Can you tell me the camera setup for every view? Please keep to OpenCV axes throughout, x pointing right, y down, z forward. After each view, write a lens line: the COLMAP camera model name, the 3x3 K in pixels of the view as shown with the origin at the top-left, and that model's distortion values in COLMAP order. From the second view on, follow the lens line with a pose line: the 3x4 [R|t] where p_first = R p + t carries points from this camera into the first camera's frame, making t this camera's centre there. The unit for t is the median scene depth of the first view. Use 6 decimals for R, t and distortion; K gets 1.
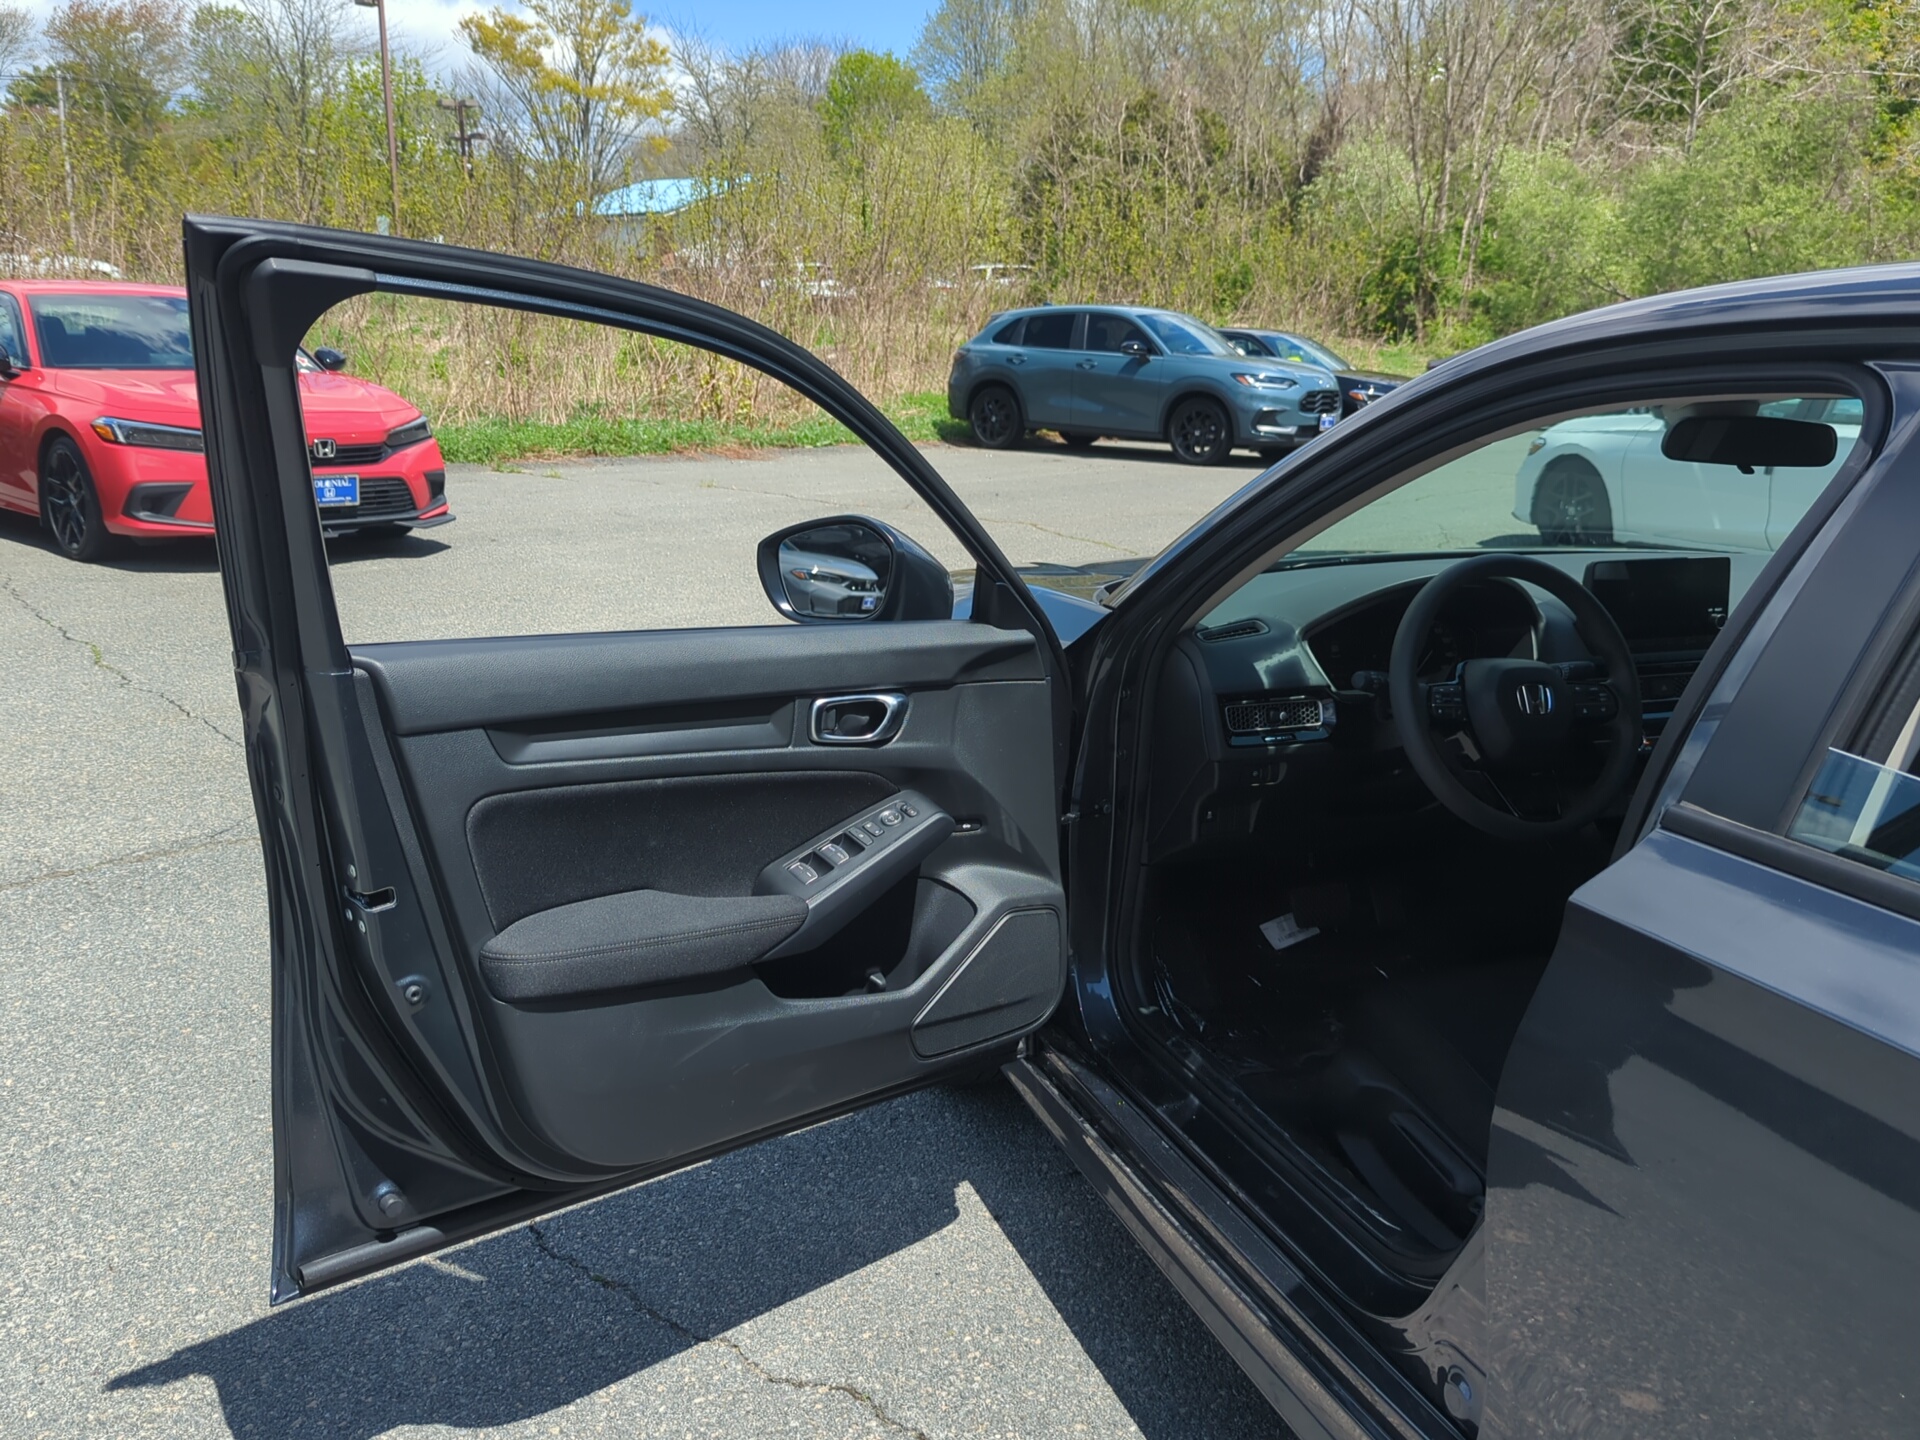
lens RADIAL K [[1564.9, 0, 973.8], [0, 1564.9, 690.8], [0, 0, 1]] dist [0.052753, -0.054803]
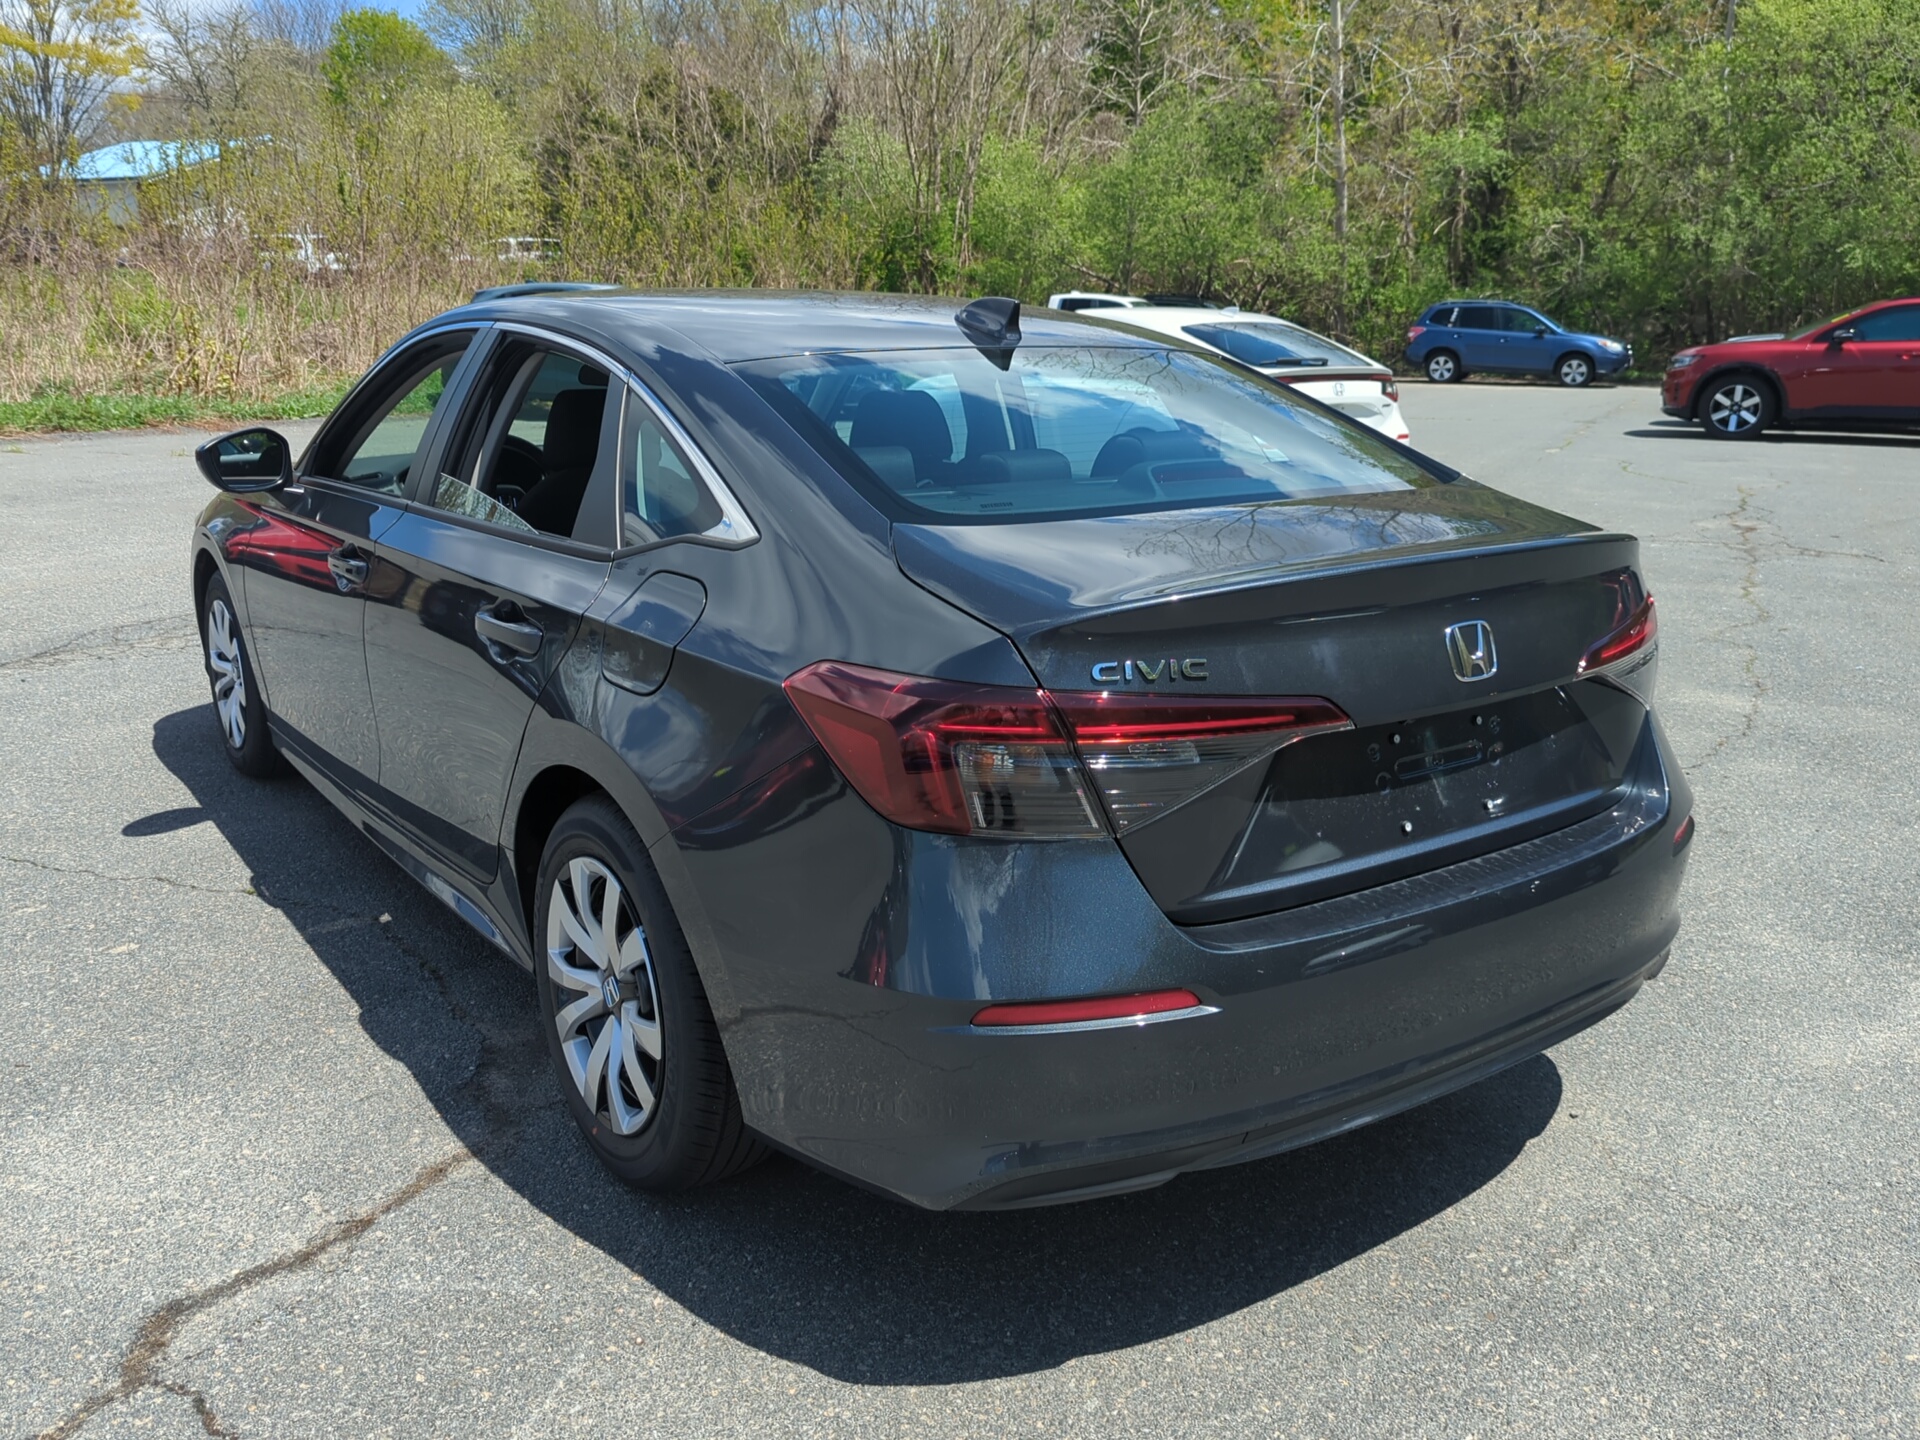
lens RADIAL K [[1562.0, 0, 979.7], [0, 1562.0, 691.3], [0, 0, 1]] dist [0.061123, -0.067851]
pose [[0.963008, -0.070887, 0.259982, 0.044335], [0.066416, 0.997454, 0.025954, 0.025922], [-0.261160, -0.007727, 0.965265, -0.122506]]
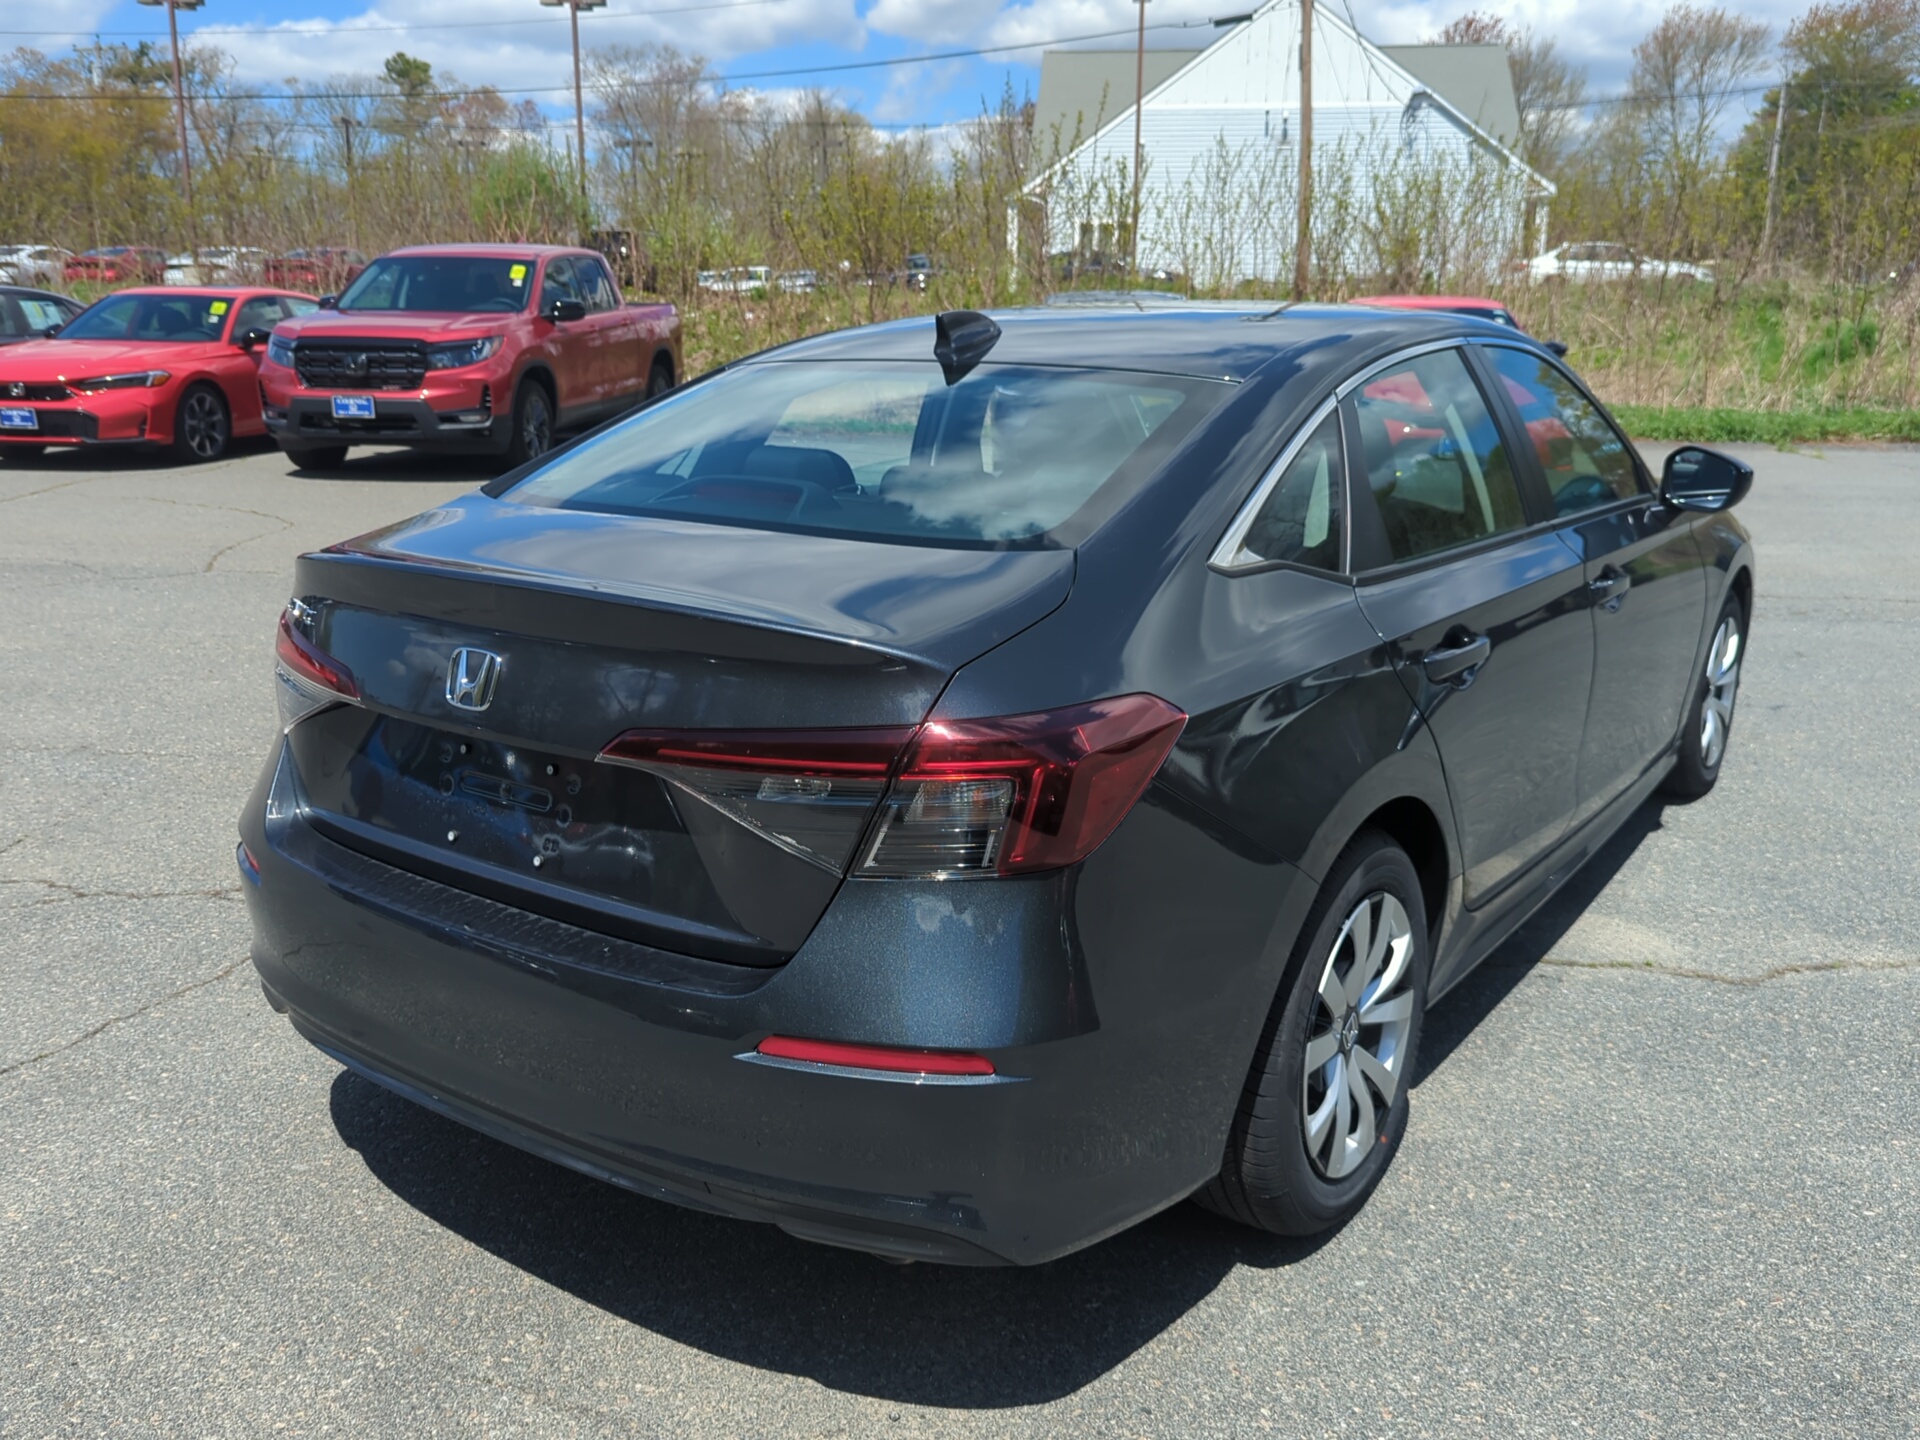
lens RADIAL K [[1556.1, 0, 971.9], [0, 1556.1, 682.5], [0, 0, 1]] dist [0.076518, -0.082552]
pose [[0.558748, 0.170358, -0.811652, 0.224044], [-0.170992, 0.981312, 0.088256, 0.012486], [0.811519, 0.089473, 0.577436, -0.054230]]
